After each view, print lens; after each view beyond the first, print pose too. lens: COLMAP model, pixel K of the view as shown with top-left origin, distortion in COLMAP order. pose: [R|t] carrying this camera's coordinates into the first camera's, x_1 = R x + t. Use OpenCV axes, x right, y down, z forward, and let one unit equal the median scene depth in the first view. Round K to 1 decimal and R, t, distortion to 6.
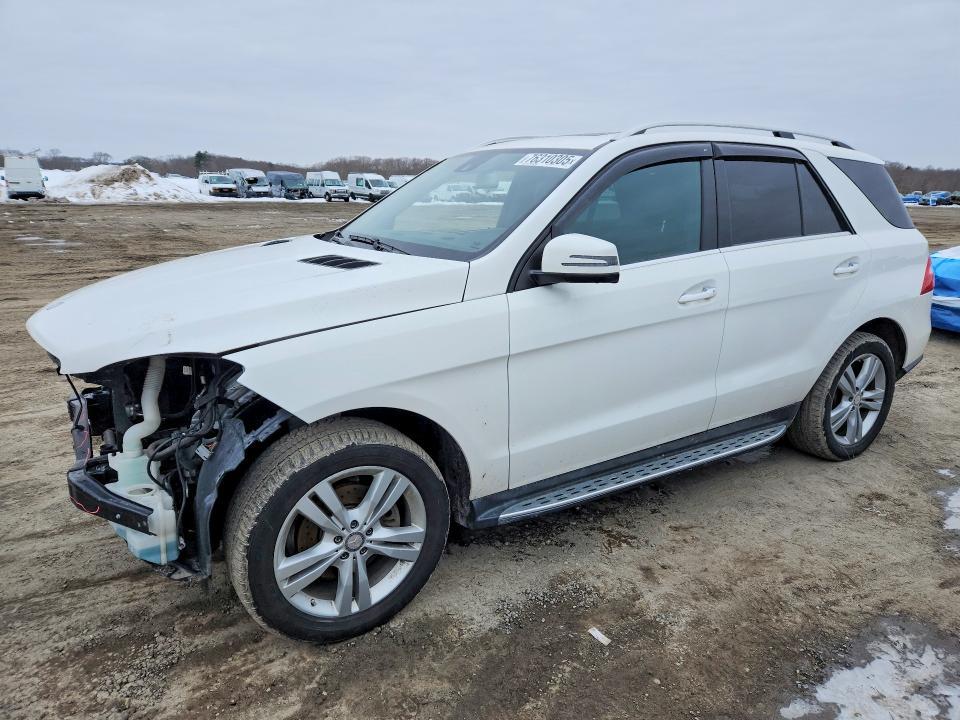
lens RADIAL K [[799.3, 0, 483.3], [0, 799.3, 361.5], [0, 0, 1]] dist [0.016393, 0.006122]
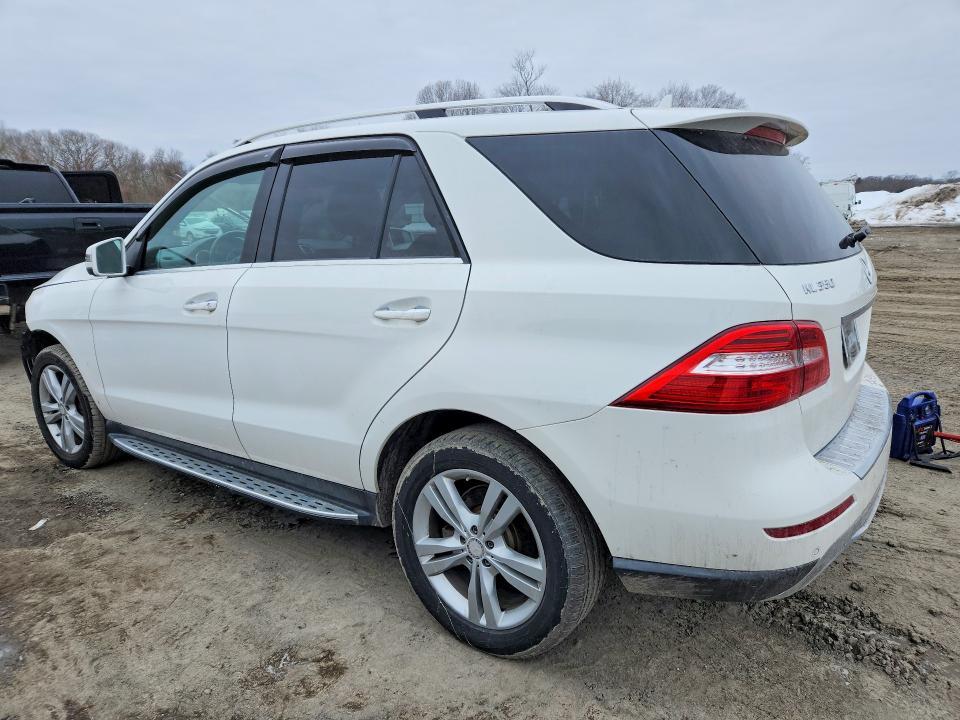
lens RADIAL K [[799.3, 0, 483.3], [0, 799.3, 361.5], [0, 0, 1]] dist [0.016393, 0.006122]
pose [[0.217725, 0.161700, -0.962522, 1.086254], [-0.192238, 0.973967, 0.120138, -0.167757], [0.956891, 0.158877, 0.243142, 0.916740]]
